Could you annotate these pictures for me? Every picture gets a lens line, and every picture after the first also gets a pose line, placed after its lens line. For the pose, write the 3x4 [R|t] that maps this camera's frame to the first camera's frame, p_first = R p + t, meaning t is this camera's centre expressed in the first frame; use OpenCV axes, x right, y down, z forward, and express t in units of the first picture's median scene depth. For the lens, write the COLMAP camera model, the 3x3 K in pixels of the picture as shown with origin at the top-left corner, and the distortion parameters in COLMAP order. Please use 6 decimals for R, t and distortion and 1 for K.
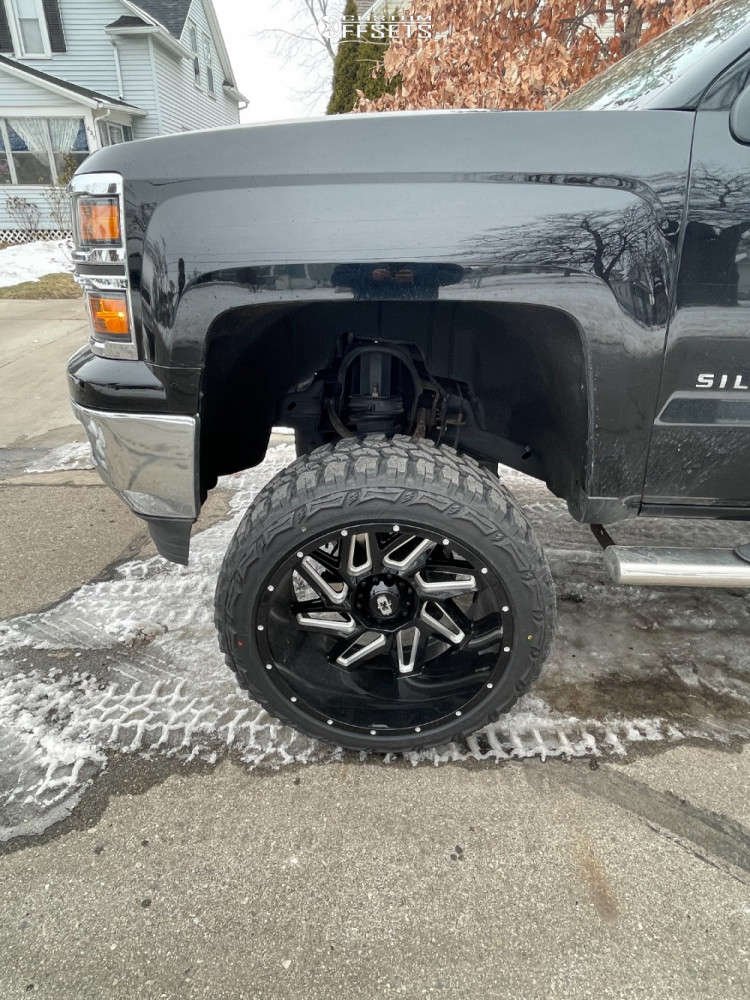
lens RADIAL K [[624.9, 0, 376.3], [0, 624.9, 500.2], [0, 0, 1]] dist [-0.015077, 0.003418]
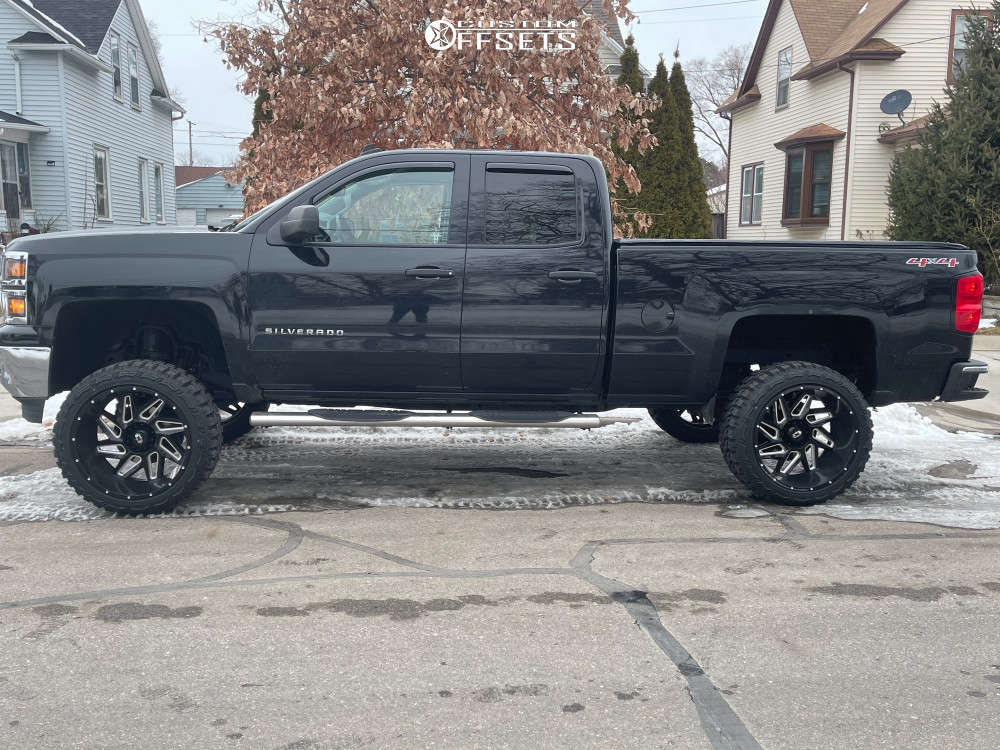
lens RADIAL K [[941.0, 0, 498.0], [0, 941.0, 374.6], [0, 0, 1]] dist [0.023506, 0.000000]
pose [[0.992414, -0.006416, 0.122777, 0.772616], [0.040887, 0.959019, -0.280377, 0.847137], [-0.115947, 0.283270, 0.952006, -2.094706]]
